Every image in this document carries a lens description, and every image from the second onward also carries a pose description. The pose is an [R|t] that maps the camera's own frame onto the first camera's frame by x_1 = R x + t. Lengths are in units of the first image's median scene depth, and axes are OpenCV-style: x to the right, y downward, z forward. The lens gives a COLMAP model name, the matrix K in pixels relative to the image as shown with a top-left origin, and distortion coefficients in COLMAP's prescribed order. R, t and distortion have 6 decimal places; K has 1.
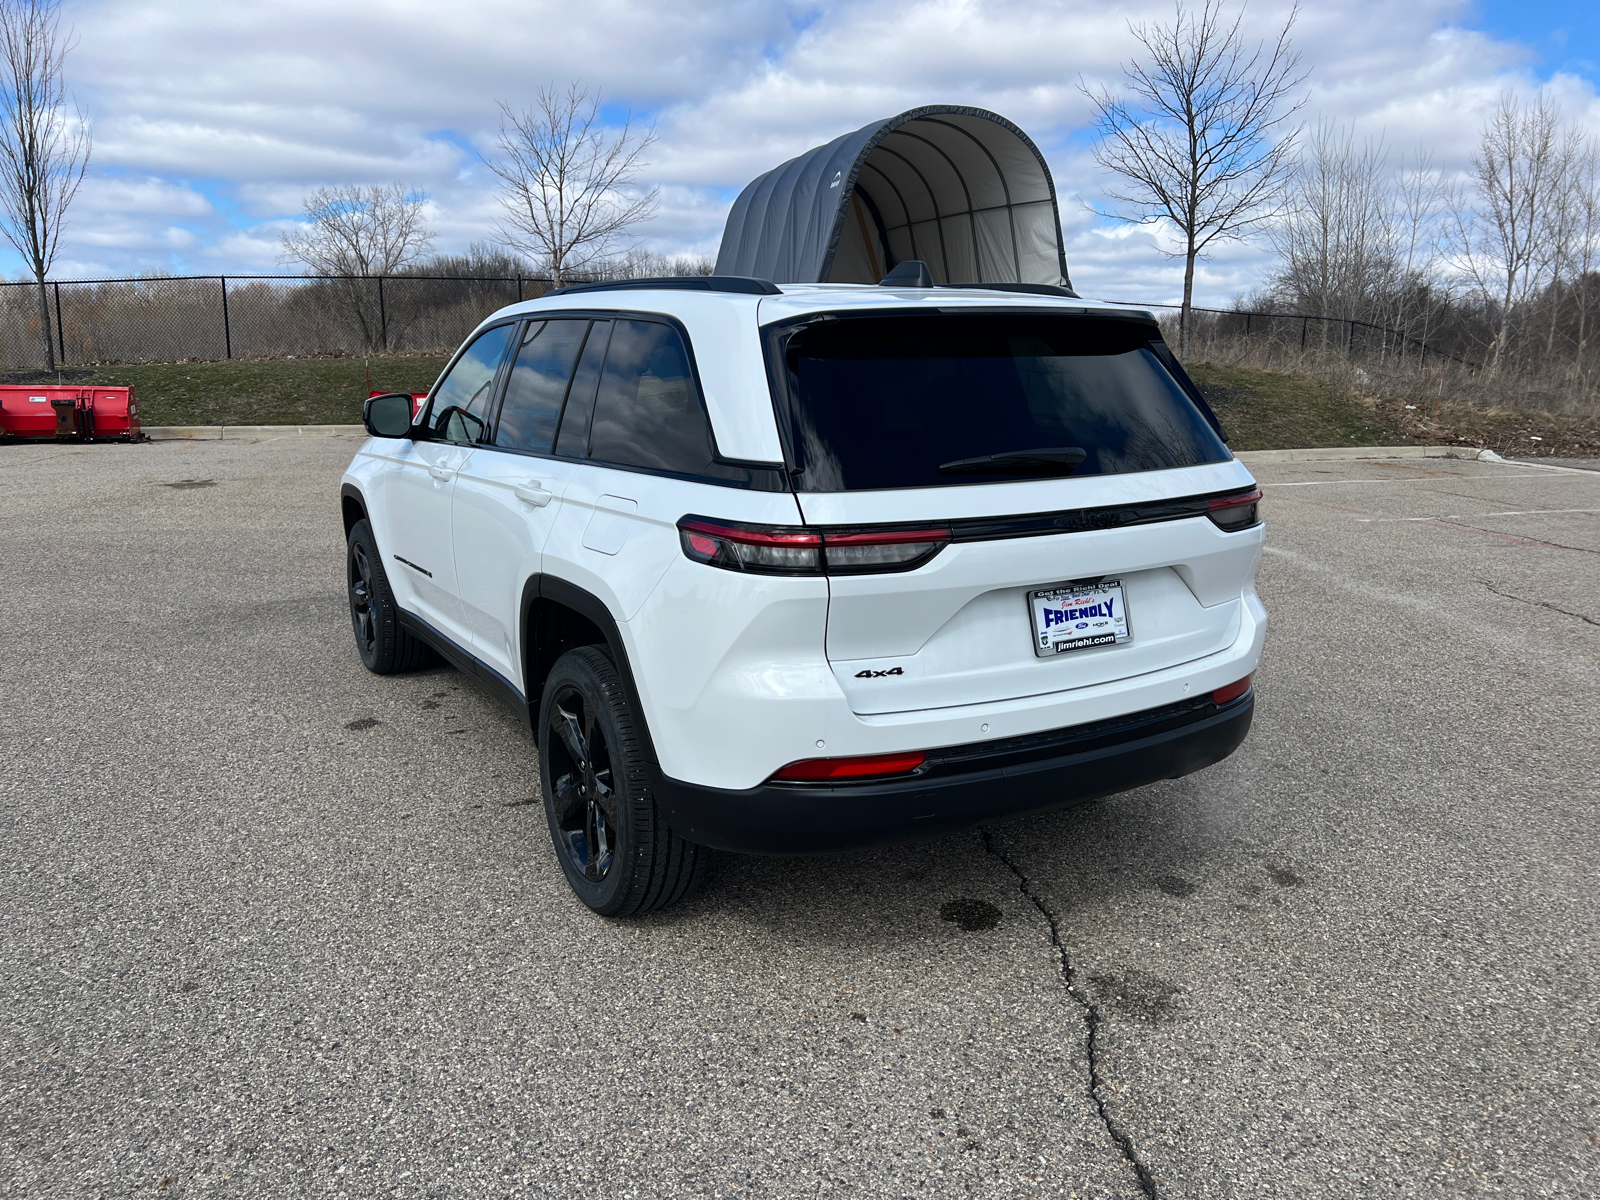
lens RADIAL K [[1195.7, 0, 797.3], [0, 1195.7, 598.3], [0, 0, 1]] dist [0.054772, -0.055761]
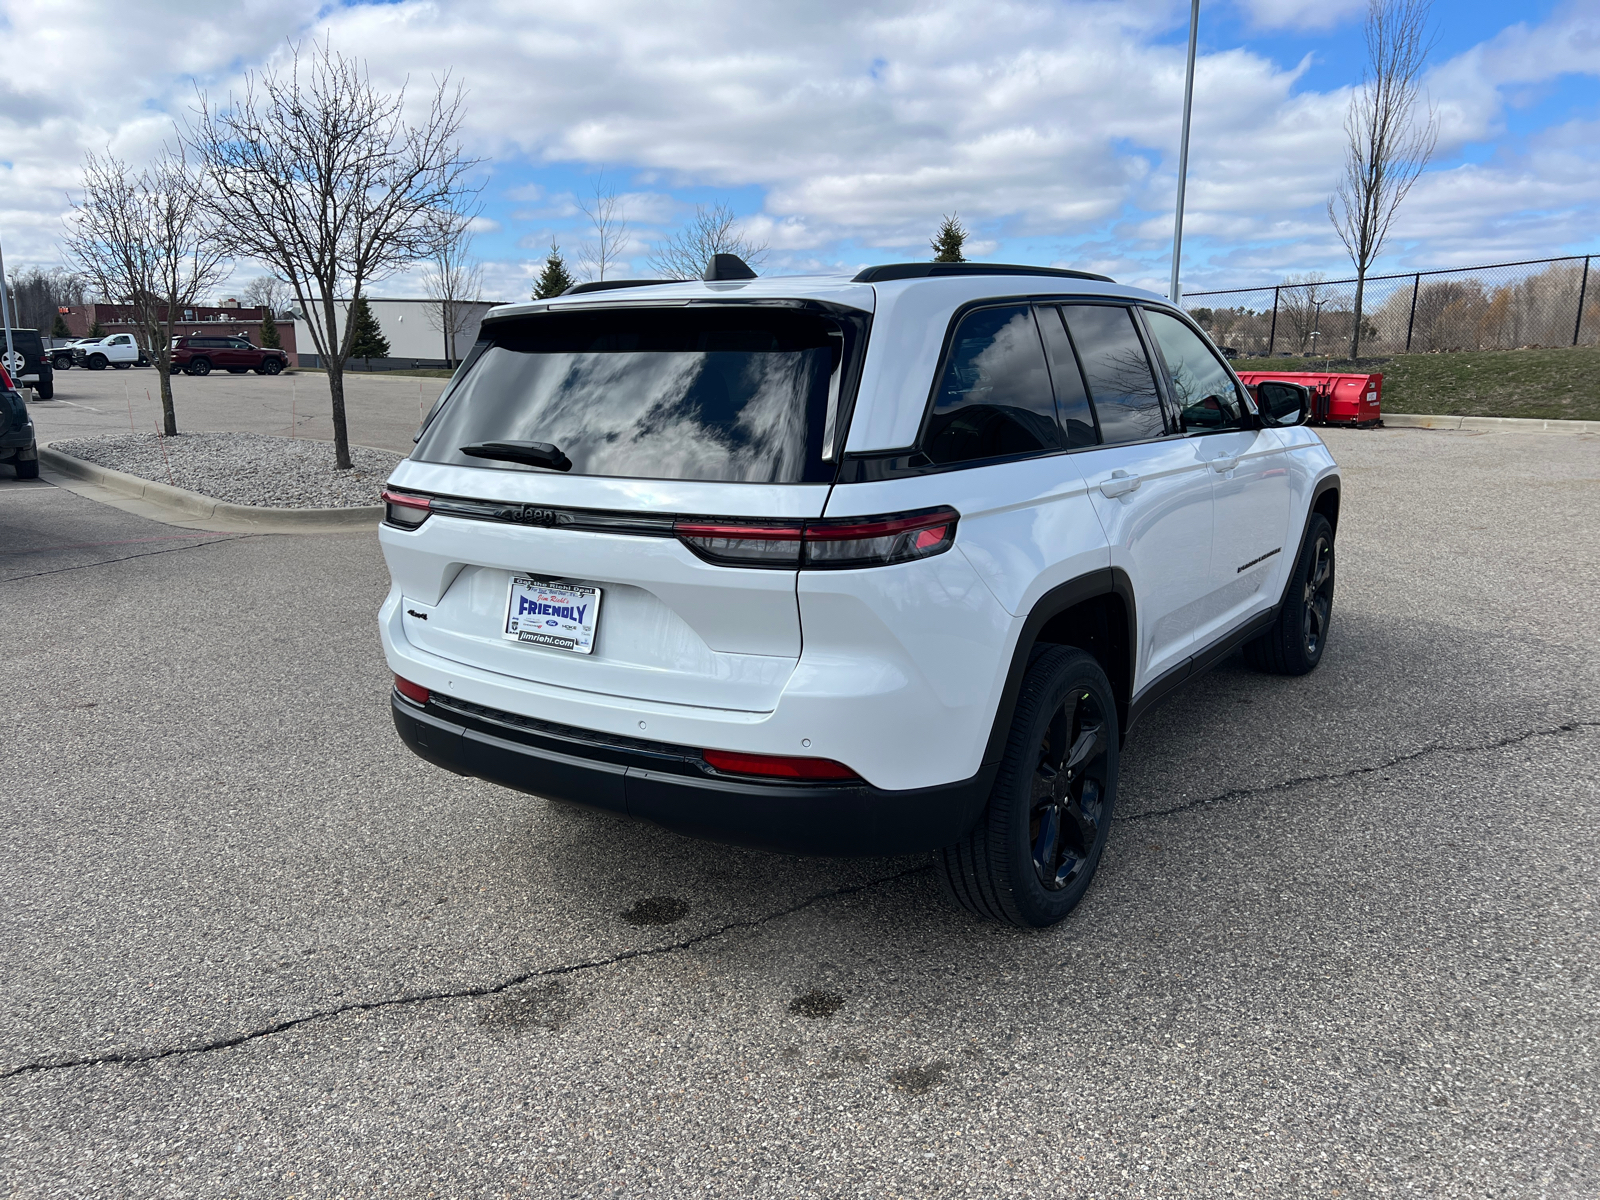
lens RADIAL K [[1195.7, 0, 794.4], [0, 1195.7, 601.4], [0, 0, 1]] dist [0.054772, -0.055761]
pose [[0.426961, 0.185372, -0.885066, 1.202423], [-0.174220, 0.977288, 0.120643, -0.149908], [0.887328, 0.102687, 0.449560, 0.734181]]
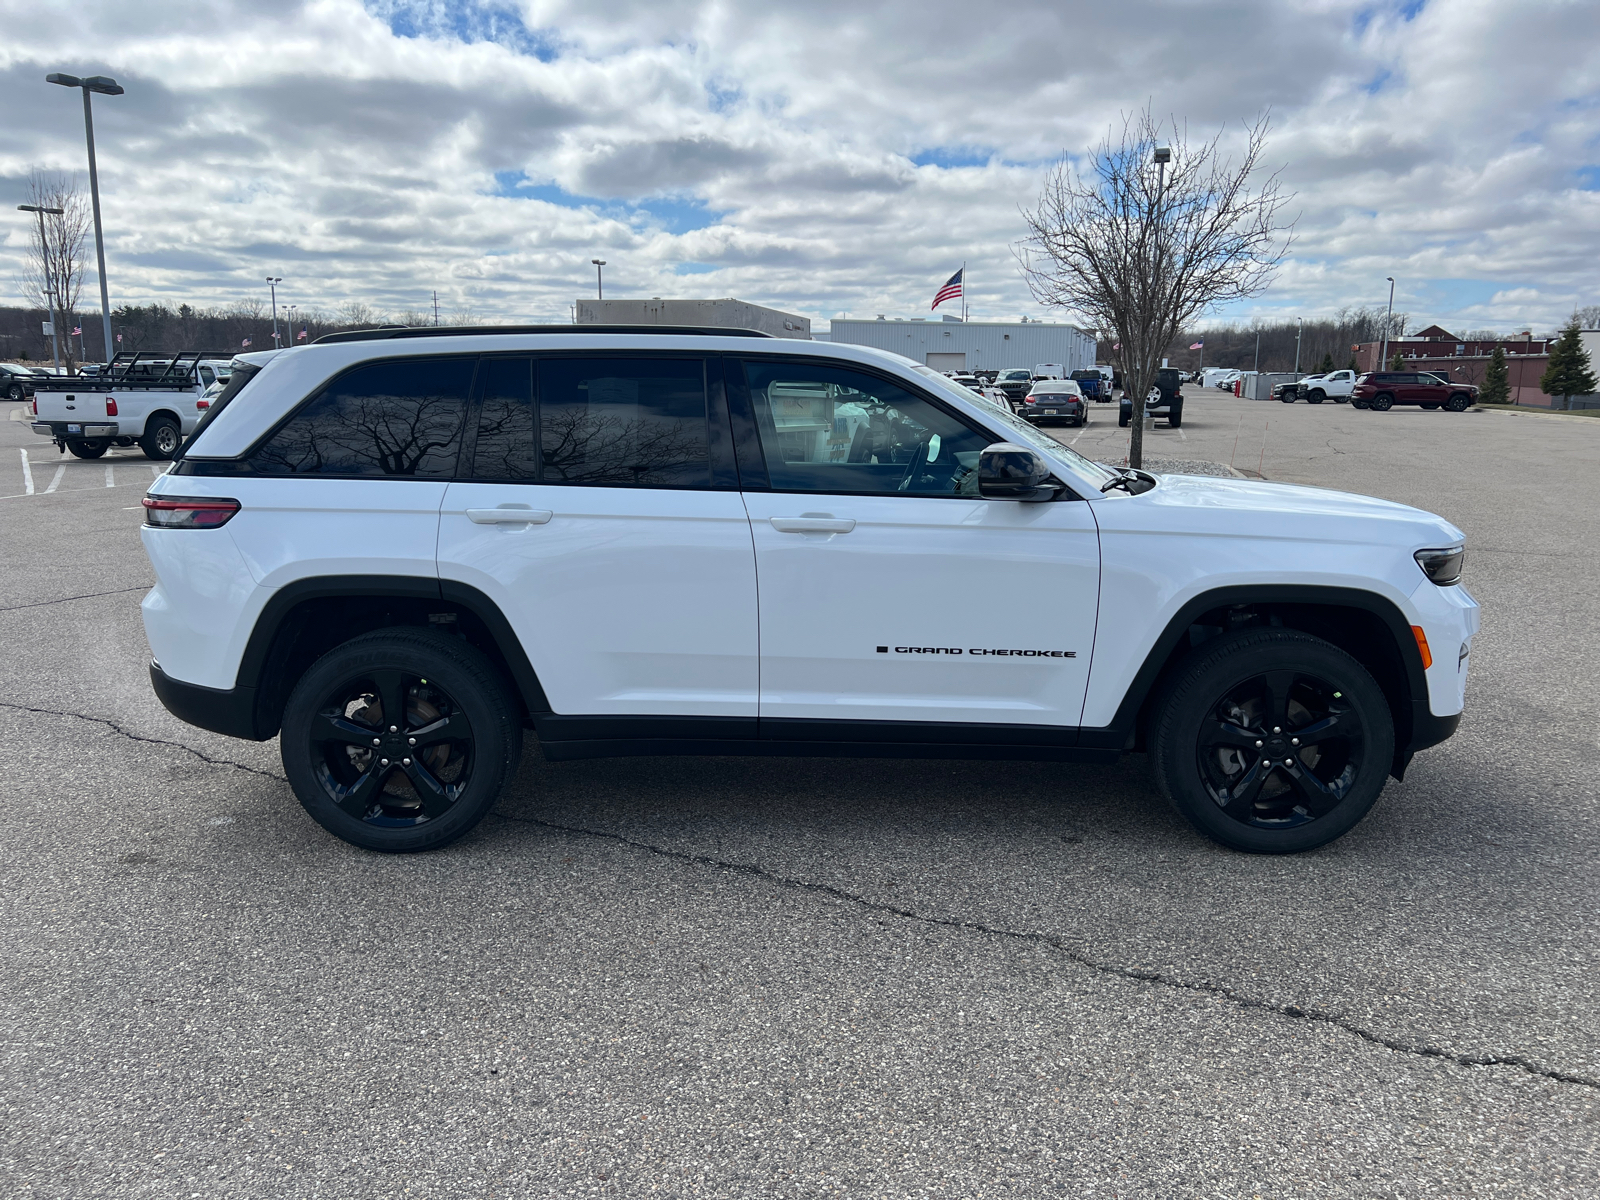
lens RADIAL K [[1195.7, 0, 808.1], [0, 1195.7, 601.4], [0, 0, 1]] dist [0.054772, -0.055761]
pose [[-0.508331, 0.152575, -0.847538, 1.257352], [-0.176299, 0.944897, 0.275841, -0.513357], [0.842922, 0.289639, -0.453422, 2.460109]]
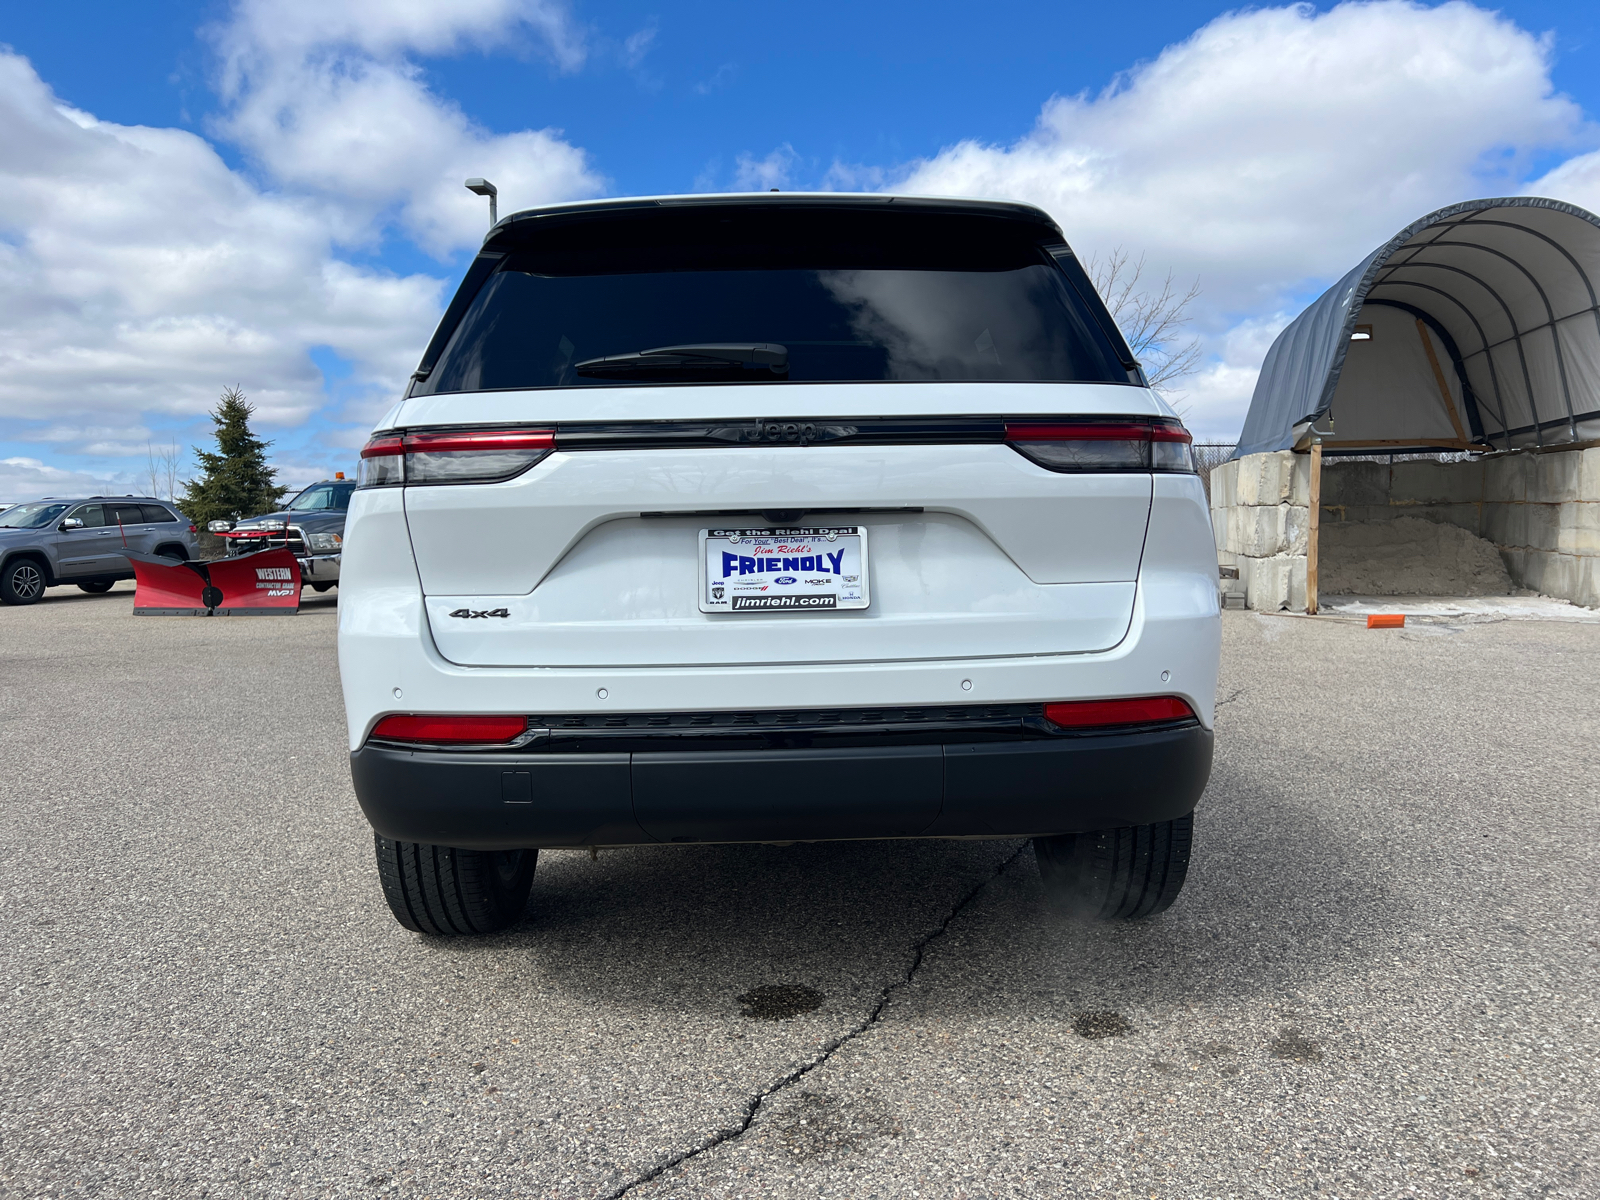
lens RADIAL K [[1195.7, 0, 812.9], [0, 1195.7, 590.4], [0, 0, 1]] dist [0.054772, -0.055761]
pose [[0.878306, 0.008309, -0.478026, 0.609748], [-0.084113, 0.986939, -0.137391, 0.129893], [0.470641, 0.160879, 0.867534, 0.367230]]
